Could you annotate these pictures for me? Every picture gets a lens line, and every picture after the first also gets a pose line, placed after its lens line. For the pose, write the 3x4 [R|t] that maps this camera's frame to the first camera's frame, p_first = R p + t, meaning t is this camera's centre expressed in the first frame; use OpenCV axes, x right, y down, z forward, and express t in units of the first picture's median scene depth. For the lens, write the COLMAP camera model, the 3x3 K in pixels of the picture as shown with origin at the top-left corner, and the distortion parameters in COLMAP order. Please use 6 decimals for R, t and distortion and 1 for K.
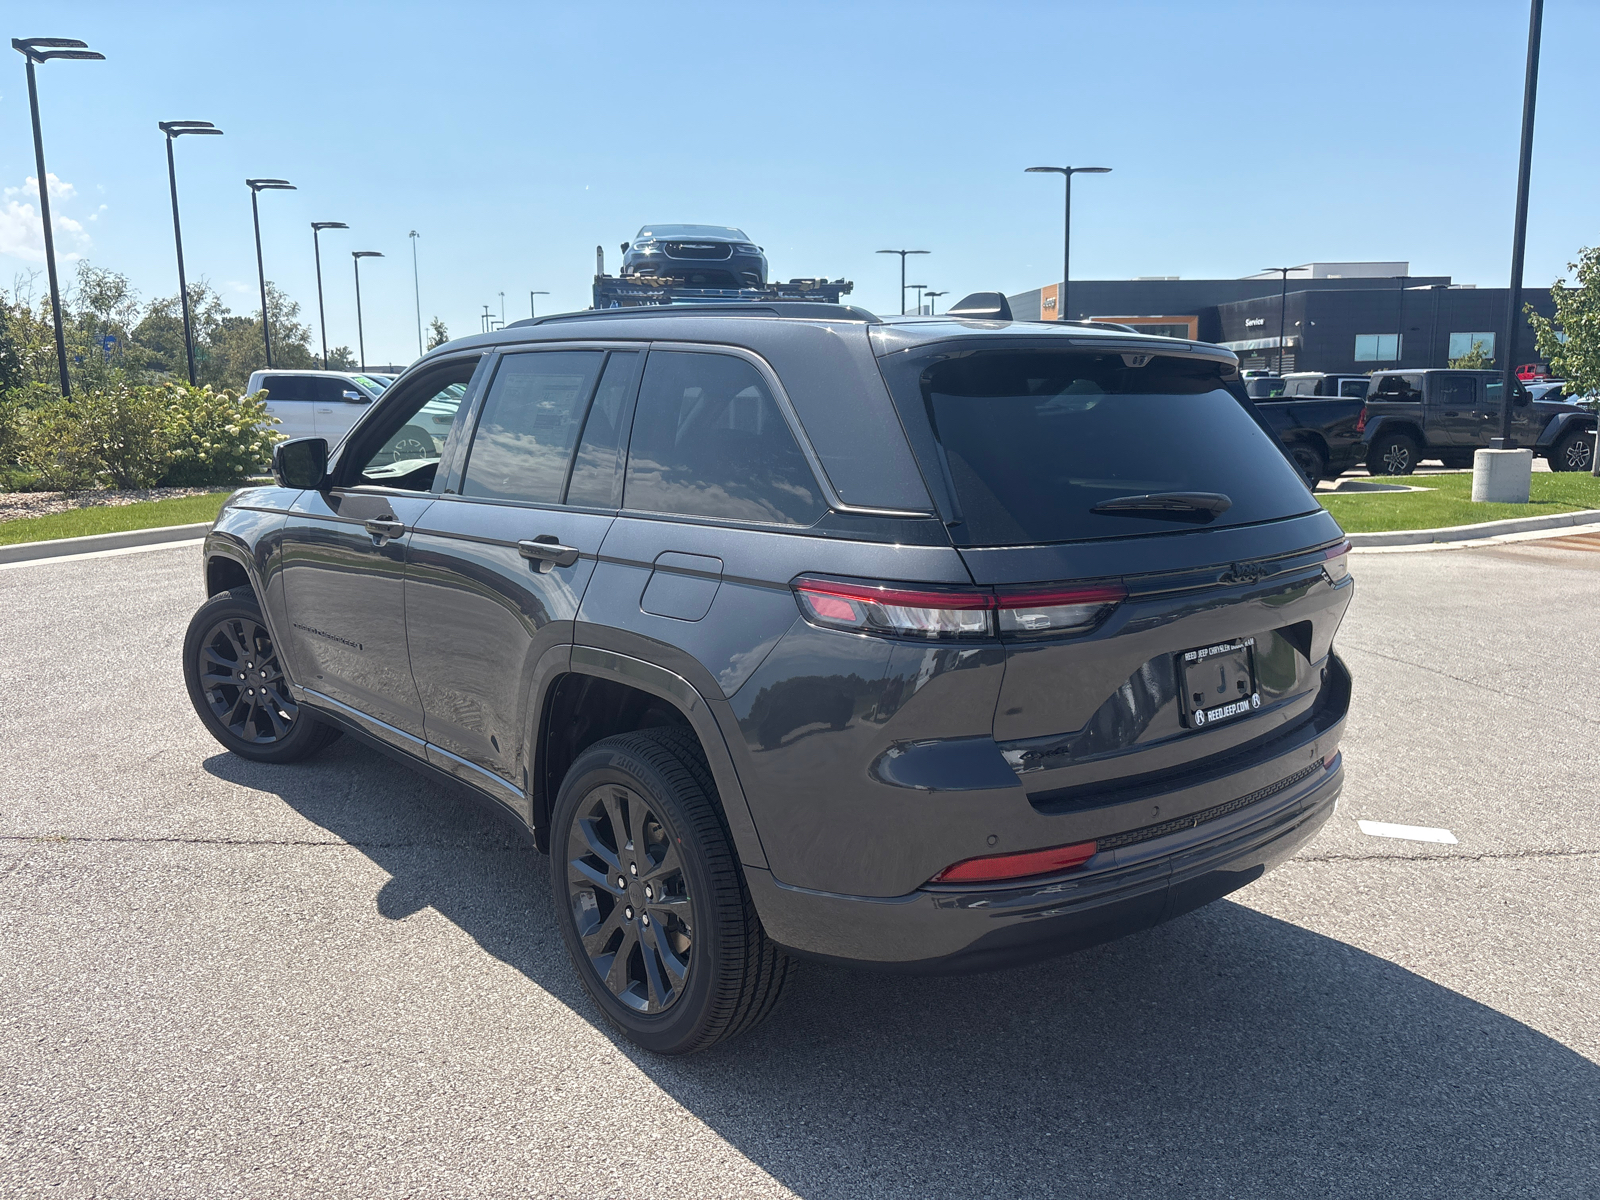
lens RADIAL K [[1238.2, 0, 795.2], [0, 1238.2, 603.1], [0, 0, 1]] dist [0.022490, -0.030010]
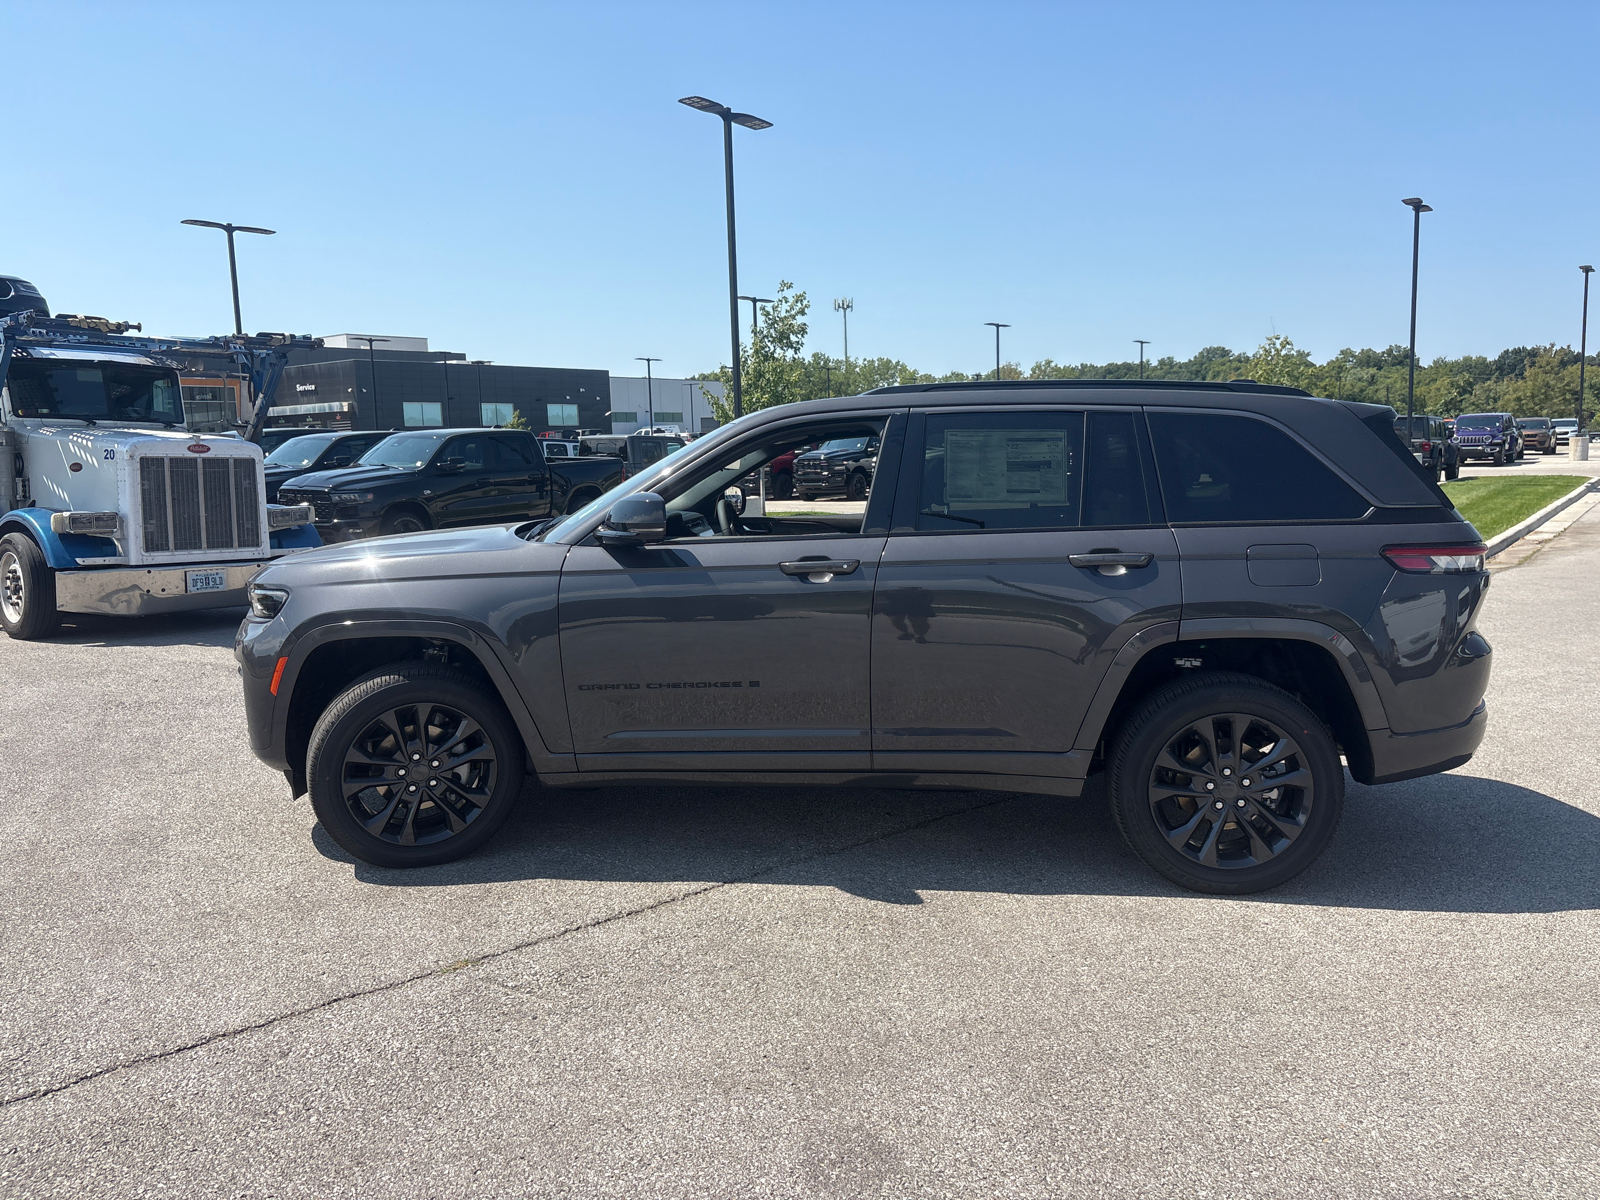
lens RADIAL K [[1238.2, 0, 777.1], [0, 1238.2, 588.9], [0, 0, 1]] dist [0.022490, -0.030010]
pose [[0.707670, -0.081952, 0.701774, -1.389258], [0.125029, 0.992100, -0.010223, -0.043139], [-0.695393, 0.094976, 0.712326, 0.297057]]
